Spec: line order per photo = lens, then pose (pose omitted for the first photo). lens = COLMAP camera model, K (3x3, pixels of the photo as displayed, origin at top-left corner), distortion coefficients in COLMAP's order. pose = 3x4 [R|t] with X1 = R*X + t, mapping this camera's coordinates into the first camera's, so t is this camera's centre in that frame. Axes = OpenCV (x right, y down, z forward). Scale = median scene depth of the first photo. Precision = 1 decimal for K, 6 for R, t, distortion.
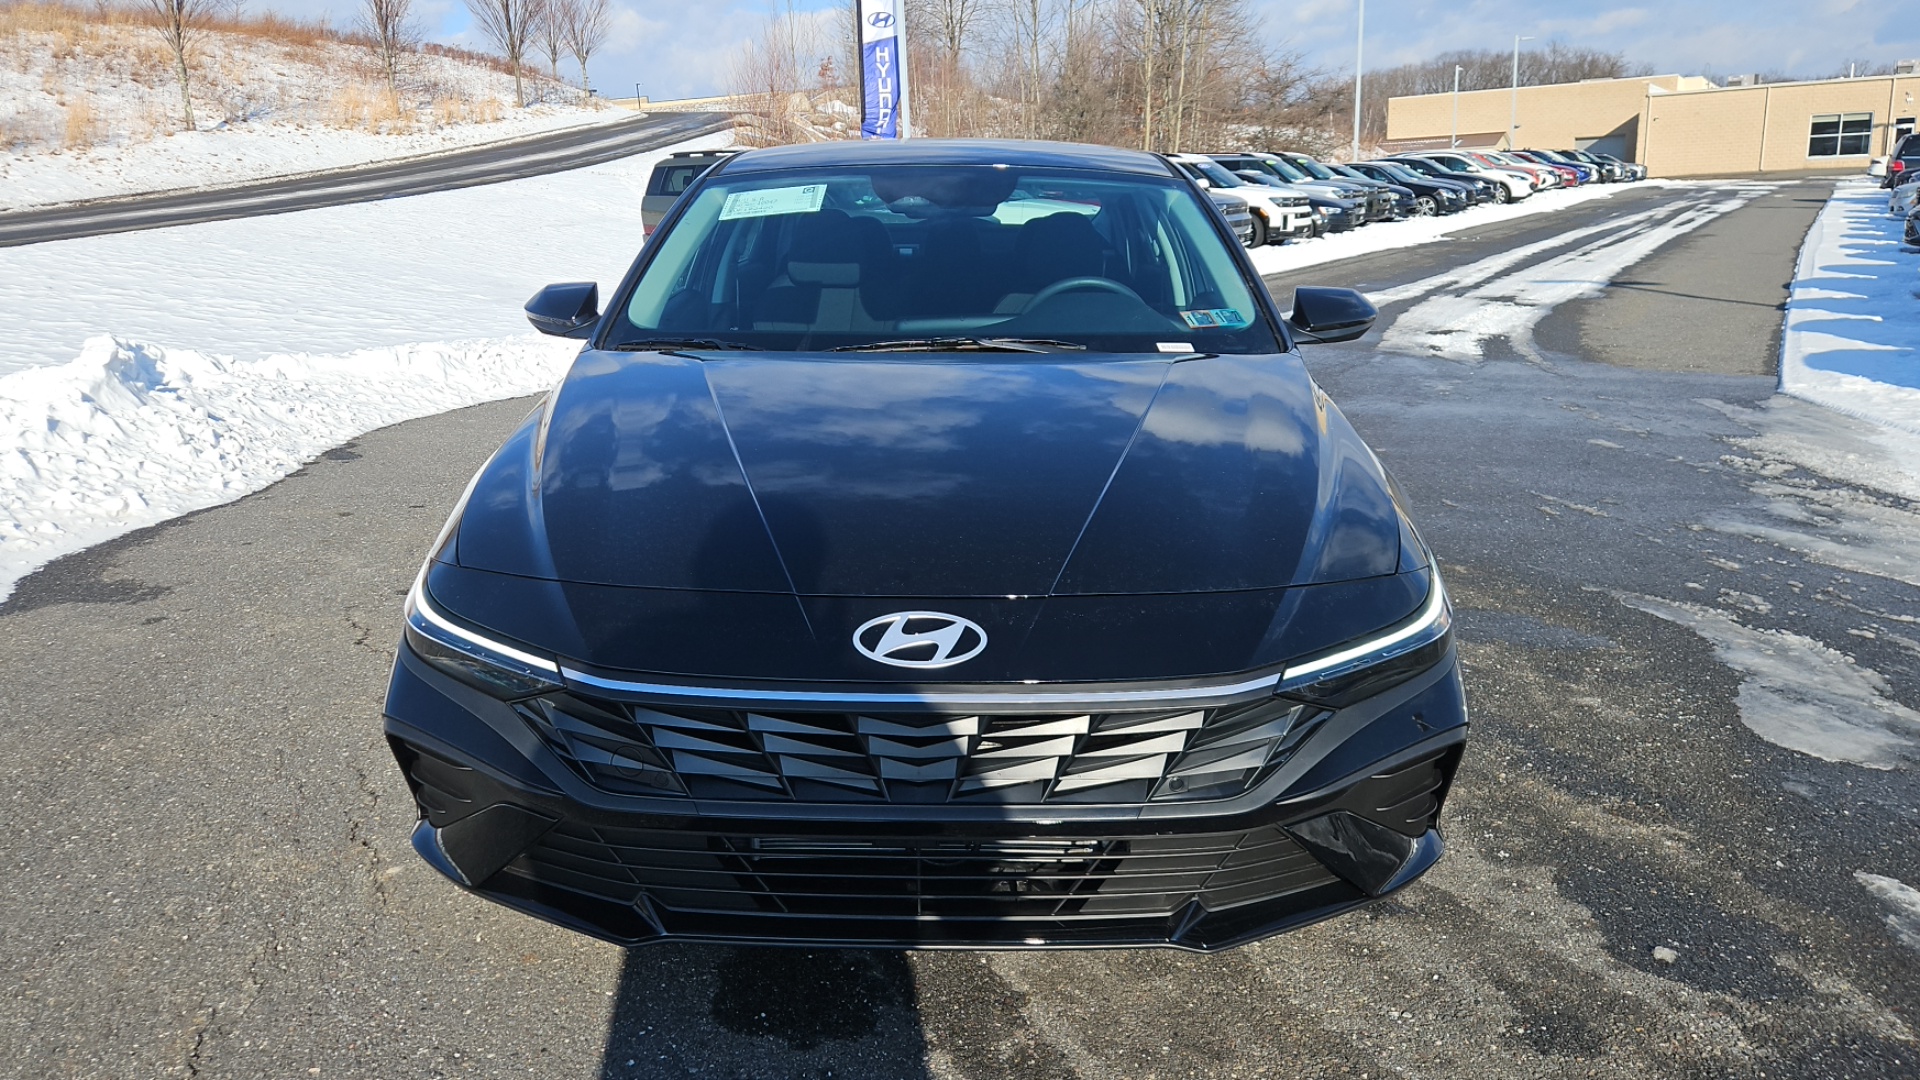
lens RADIAL K [[1411.3, 0, 960.0], [0, 1411.3, 540.0], [0, 0, 1]] dist [0.089856, -0.071720]
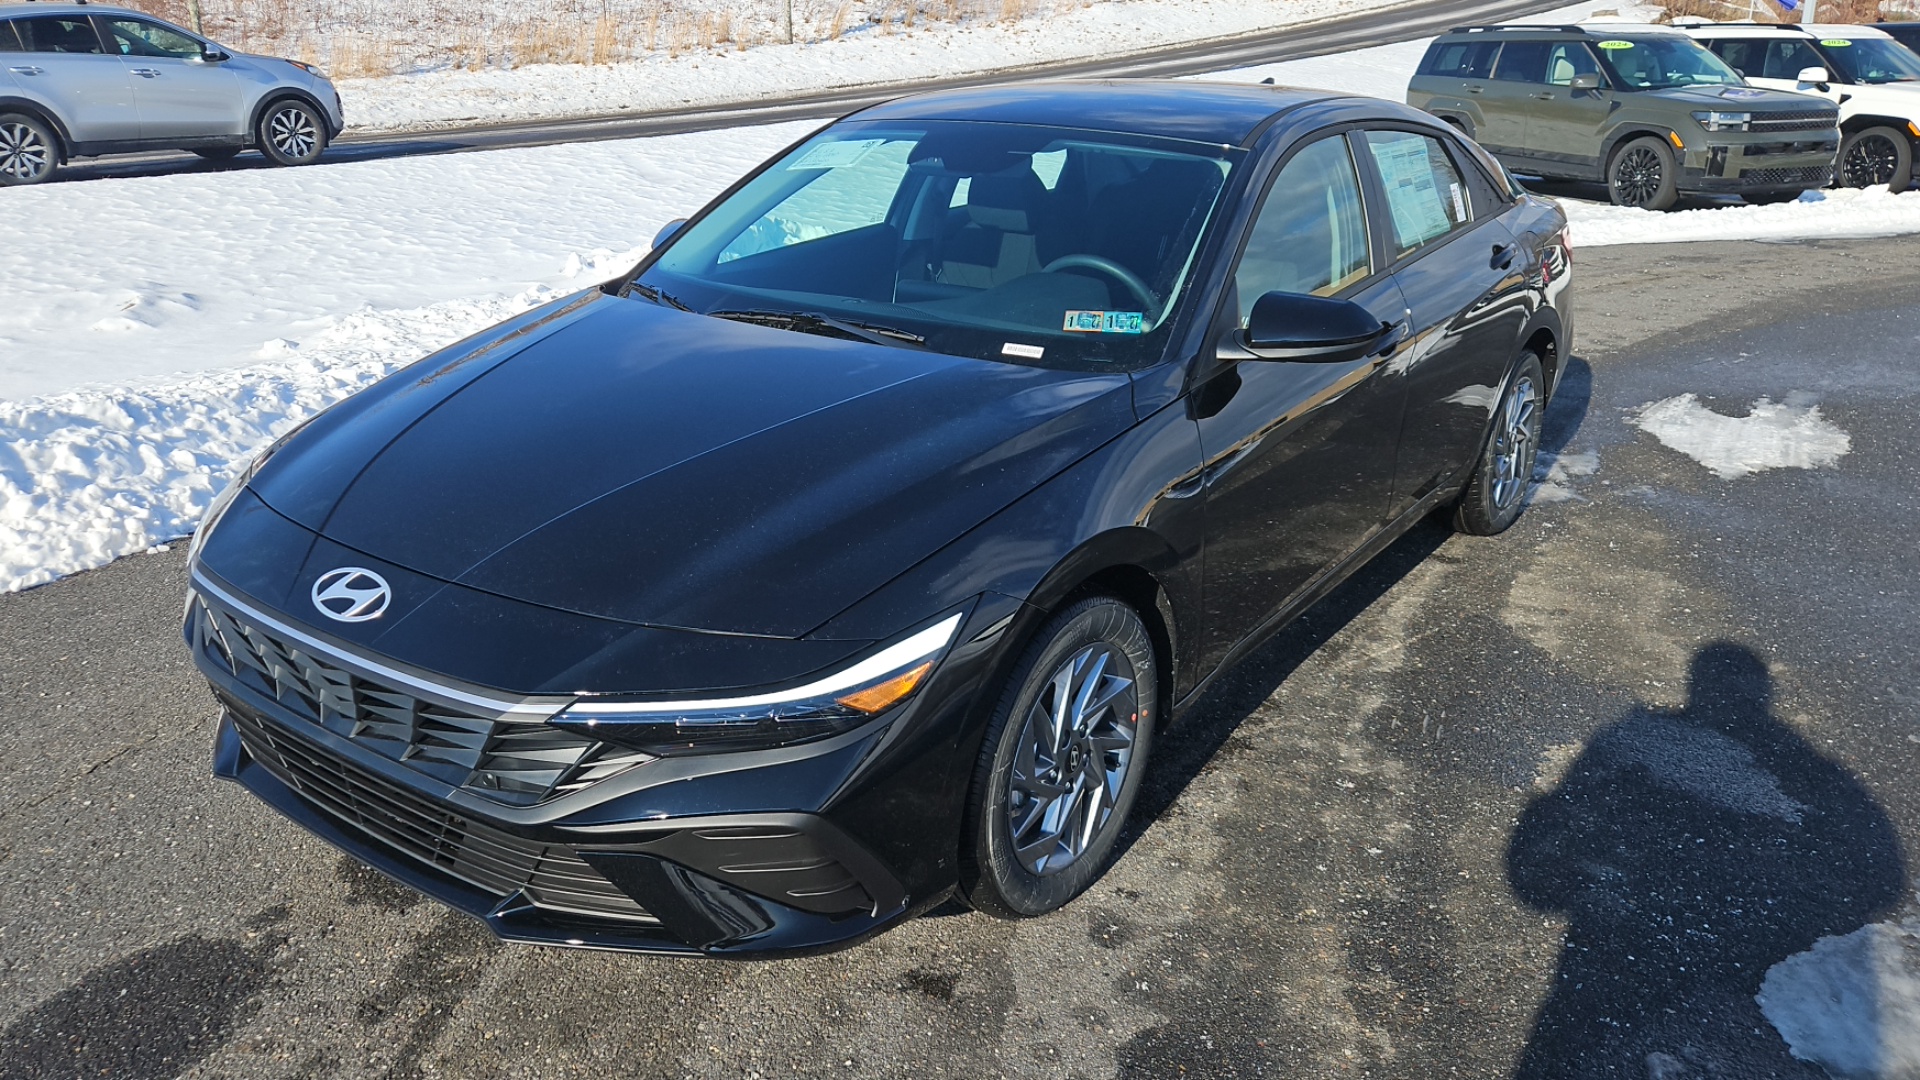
lens RADIAL K [[1411.3, 0, 960.0], [0, 1411.3, 540.0], [0, 0, 1]] dist [0.089856, -0.071720]
pose [[0.810453, 0.205313, -0.548646, 0.477387], [-0.154474, 0.978323, 0.137919, -0.099726], [0.565070, -0.027025, 0.824601, 0.153444]]
